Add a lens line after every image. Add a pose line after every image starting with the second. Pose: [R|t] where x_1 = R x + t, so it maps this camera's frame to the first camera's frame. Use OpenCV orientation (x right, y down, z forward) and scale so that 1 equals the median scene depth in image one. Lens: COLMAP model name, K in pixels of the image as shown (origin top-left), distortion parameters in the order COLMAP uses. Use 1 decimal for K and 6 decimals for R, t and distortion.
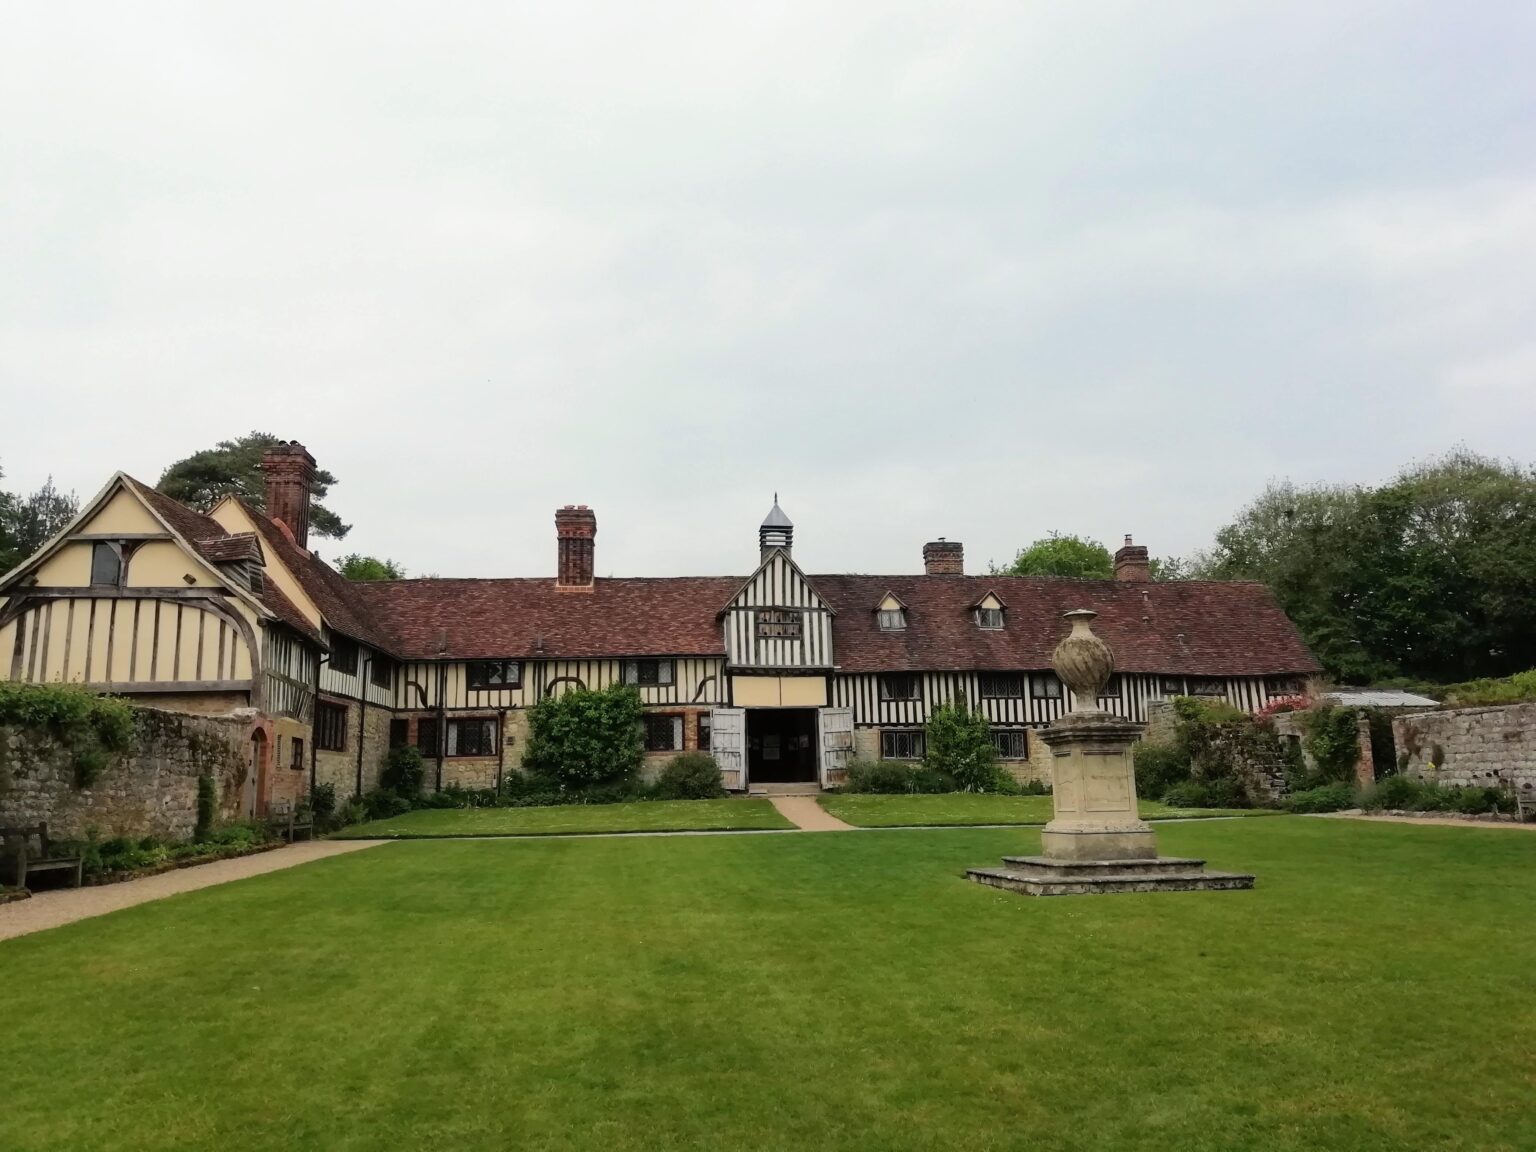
lens RADIAL K [[1176.5, 0, 766.7], [0, 1176.5, 574.5], [0, 0, 1]] dist [0.001616, -0.002835]
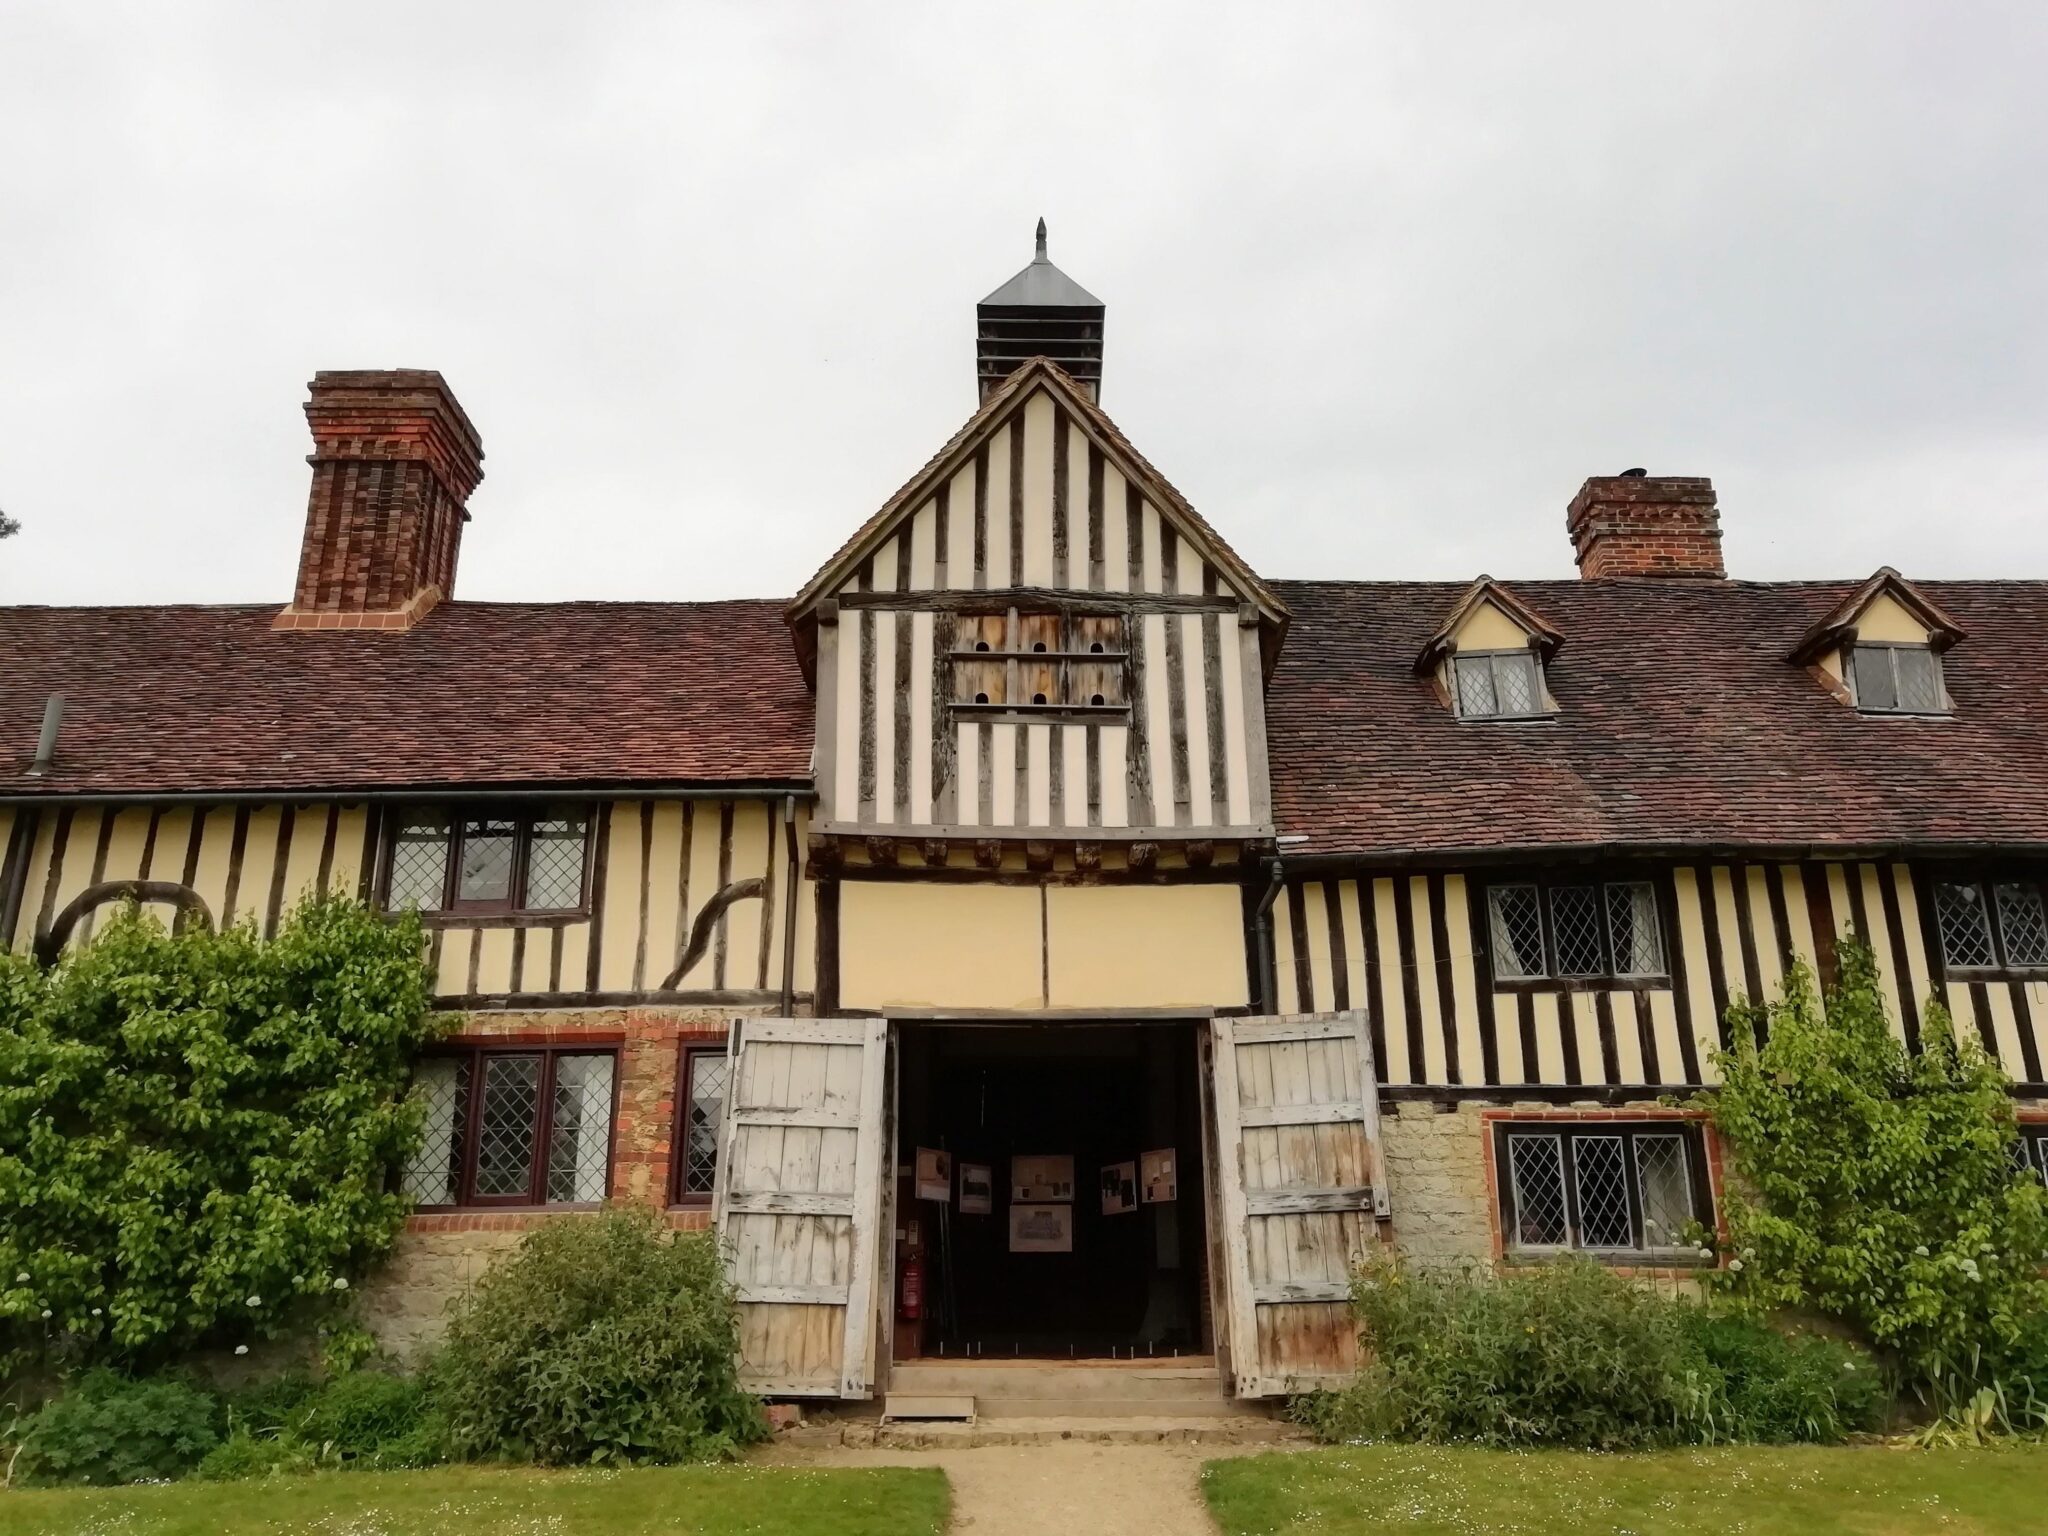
lens RADIAL K [[1568.7, 0, 1054.1], [0, 1568.7, 752.1], [0, 0, 1]] dist [0.001616, -0.002835]
pose [[0.997477, -0.013869, -0.069628, 0.035329], [0.003026, 0.988147, -0.153482, 0.109135], [0.070931, 0.152884, 0.985695, 0.692508]]
